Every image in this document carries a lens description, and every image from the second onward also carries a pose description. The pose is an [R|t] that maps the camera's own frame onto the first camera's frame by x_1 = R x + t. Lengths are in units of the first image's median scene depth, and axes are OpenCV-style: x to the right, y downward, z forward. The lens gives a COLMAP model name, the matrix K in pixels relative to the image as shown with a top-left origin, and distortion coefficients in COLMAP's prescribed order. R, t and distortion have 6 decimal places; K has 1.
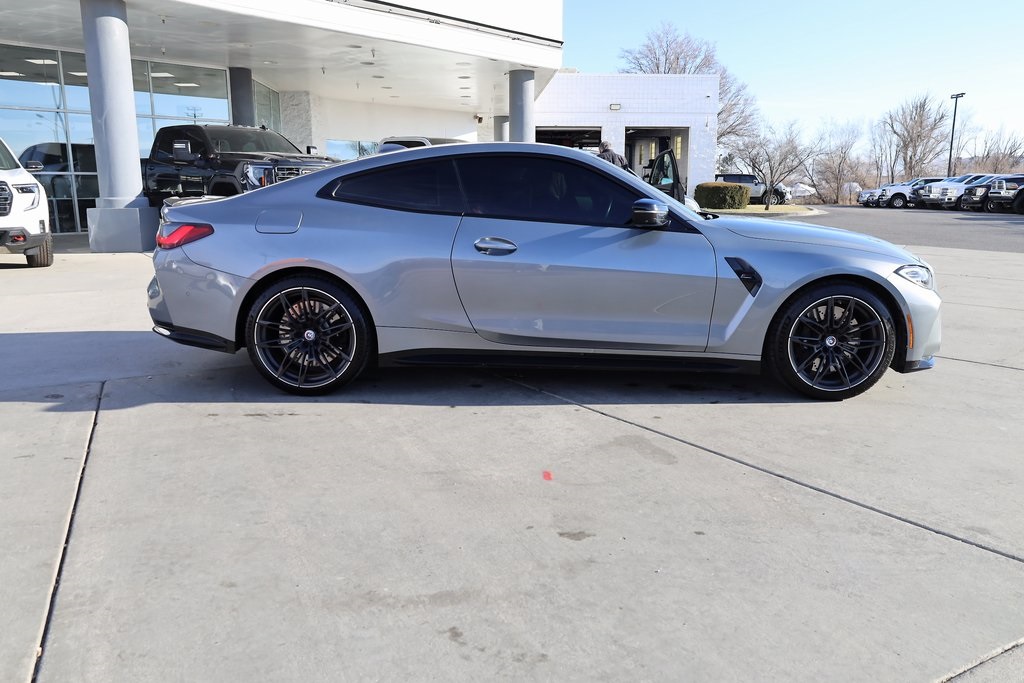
lens RADIAL K [[782.4, 0, 512.0], [0, 782.4, 341.5], [0, 0, 1]] dist [0.042761, -0.149294]
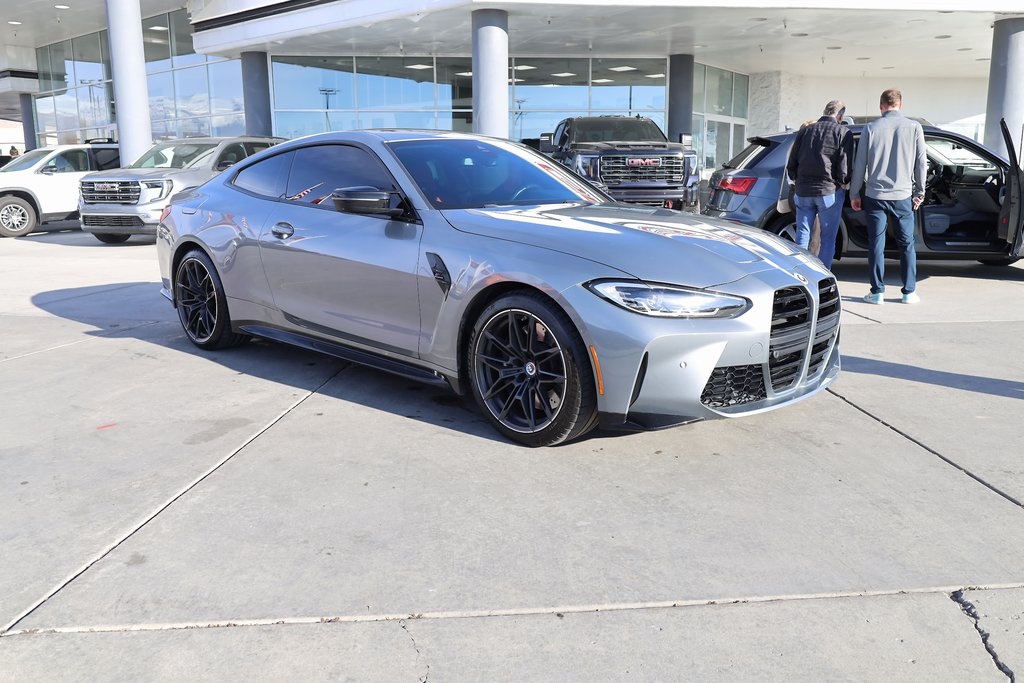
lens RADIAL K [[865.4, 0, 512.0], [0, 865.4, 341.5], [0, 0, 1]] dist [-0.005452, 0.002070]
pose [[0.715057, 0.126462, -0.687533, 0.978994], [-0.132548, 0.990187, 0.044276, -0.062206], [0.686385, 0.059471, 0.724802, 0.366843]]
